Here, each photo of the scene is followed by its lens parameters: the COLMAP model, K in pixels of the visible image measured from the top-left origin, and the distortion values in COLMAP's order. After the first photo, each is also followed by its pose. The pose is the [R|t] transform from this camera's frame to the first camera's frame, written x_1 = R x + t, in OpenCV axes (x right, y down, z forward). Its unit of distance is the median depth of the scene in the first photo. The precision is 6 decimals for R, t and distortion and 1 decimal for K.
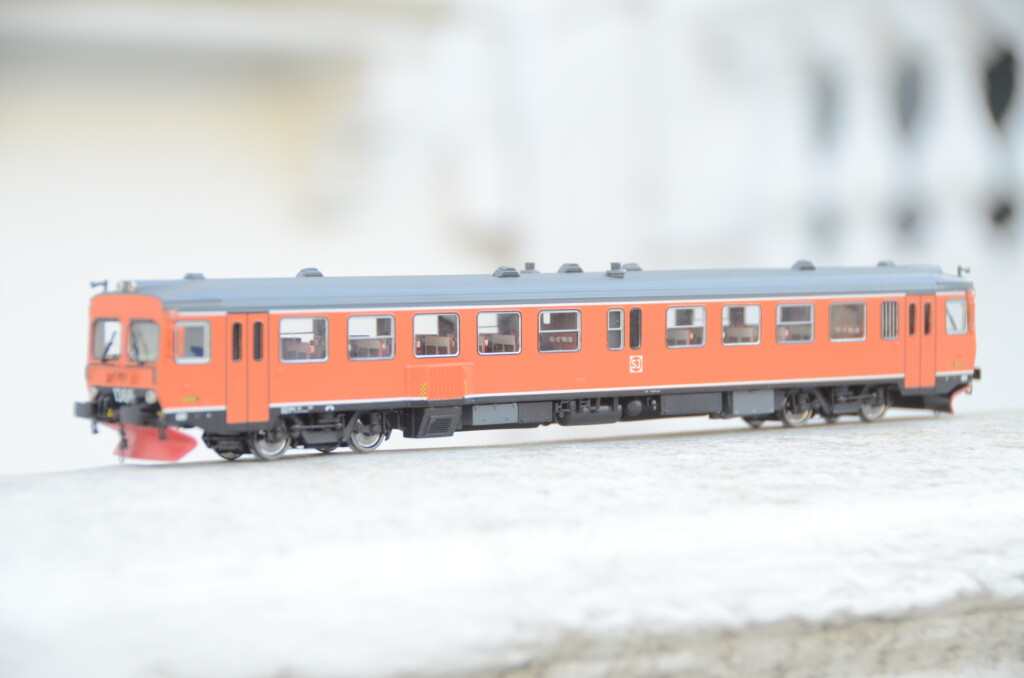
lens RADIAL K [[3612.5, 0, 512.0], [0, 3612.5, 339.0], [0, 0, 1]] dist [0.167338, 4.012489]
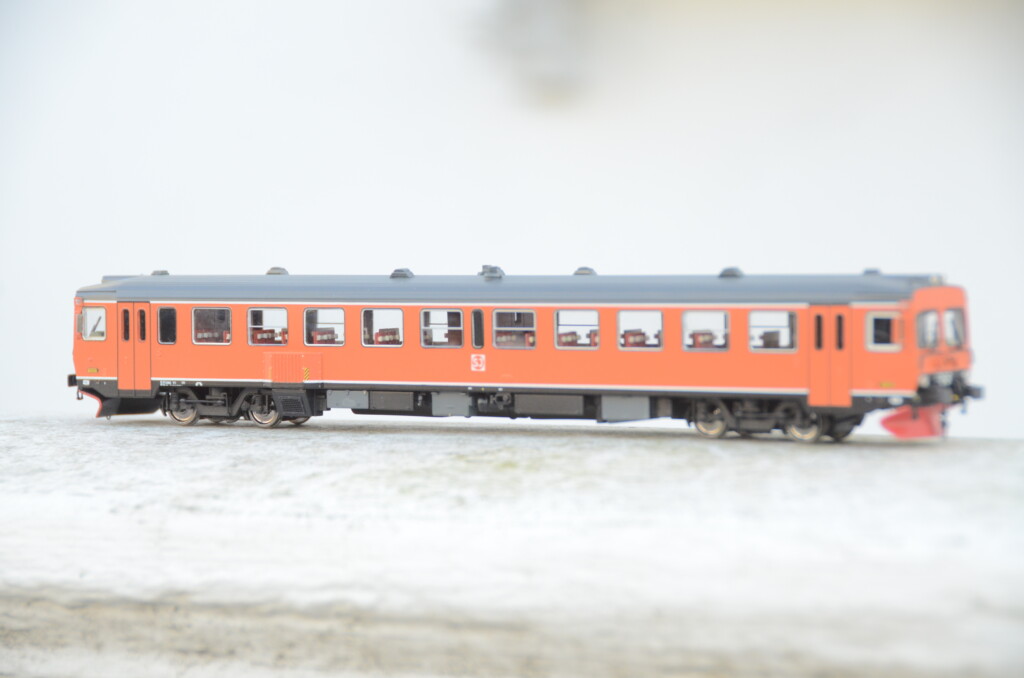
lens RADIAL K [[3948.6, 0, 512.0], [0, 3948.6, 339.0], [0, 0, 1]] dist [0.602413, -0.667465]
pose [[0.296057, 0.037282, -0.954443, 1.183917], [-0.022967, 0.999227, 0.031907, -0.038480], [0.954894, 0.012474, 0.296684, 0.683030]]
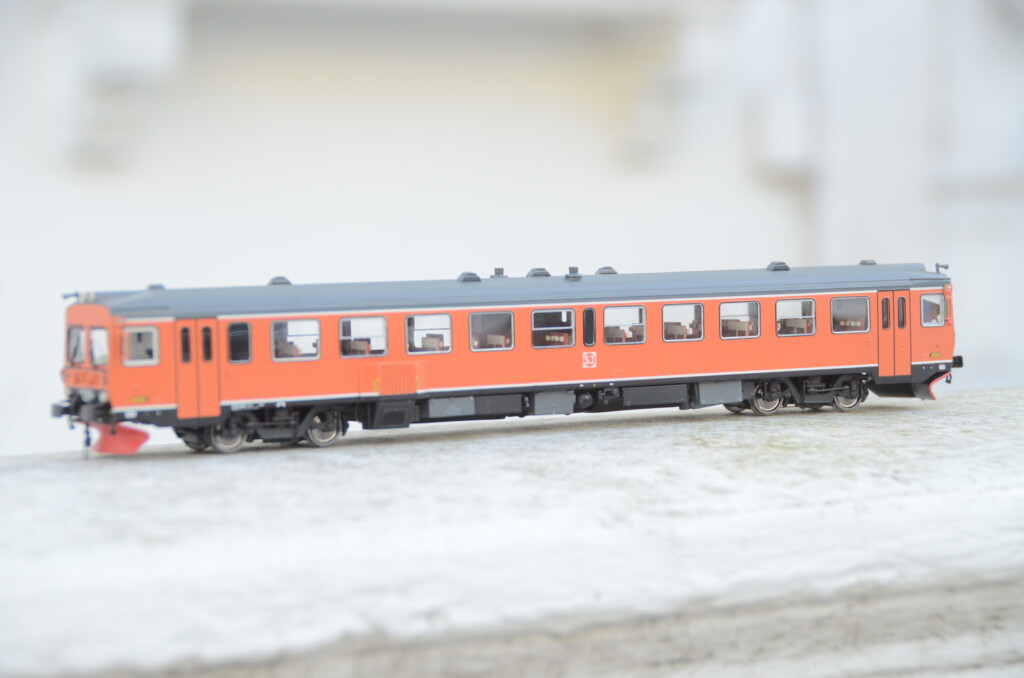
lens RADIAL K [[2808.7, 0, 512.0], [0, 2808.7, 339.0], [0, 0, 1]] dist [0.036270, 0.003434]
pose [[0.986665, -0.012351, -0.162296, 0.152243], [0.013612, 0.999885, 0.006661, -0.005373], [0.162195, -0.008781, 0.986720, 0.160155]]
